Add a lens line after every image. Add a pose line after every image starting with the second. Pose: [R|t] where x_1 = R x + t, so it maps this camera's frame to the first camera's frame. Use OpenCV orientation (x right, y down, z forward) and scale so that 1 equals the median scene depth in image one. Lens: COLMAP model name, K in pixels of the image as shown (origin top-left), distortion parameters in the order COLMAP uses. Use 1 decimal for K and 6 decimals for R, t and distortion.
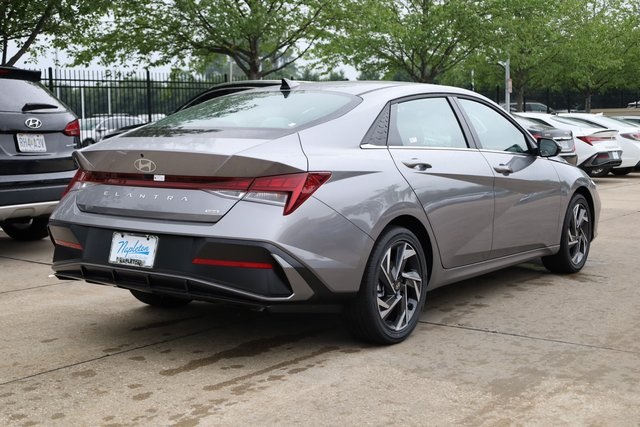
lens RADIAL K [[912.2, 0, 320.0], [0, 912.2, 213.5], [0, 0, 1]] dist [0.004555, -0.002511]
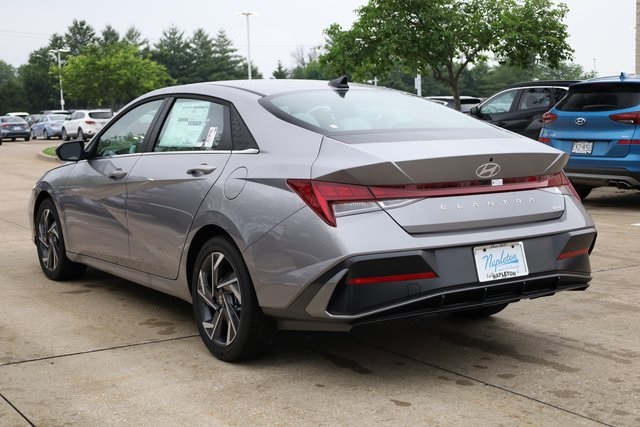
lens RADIAL K [[912.2, 0, 320.0], [0, 912.2, 213.5], [0, 0, 1]] dist [0.004555, -0.002511]
pose [[0.341436, -0.107497, 0.933738, -1.145909], [0.102953, 0.991738, 0.076528, -0.100007], [-0.934250, 0.070001, 0.349682, 0.858555]]
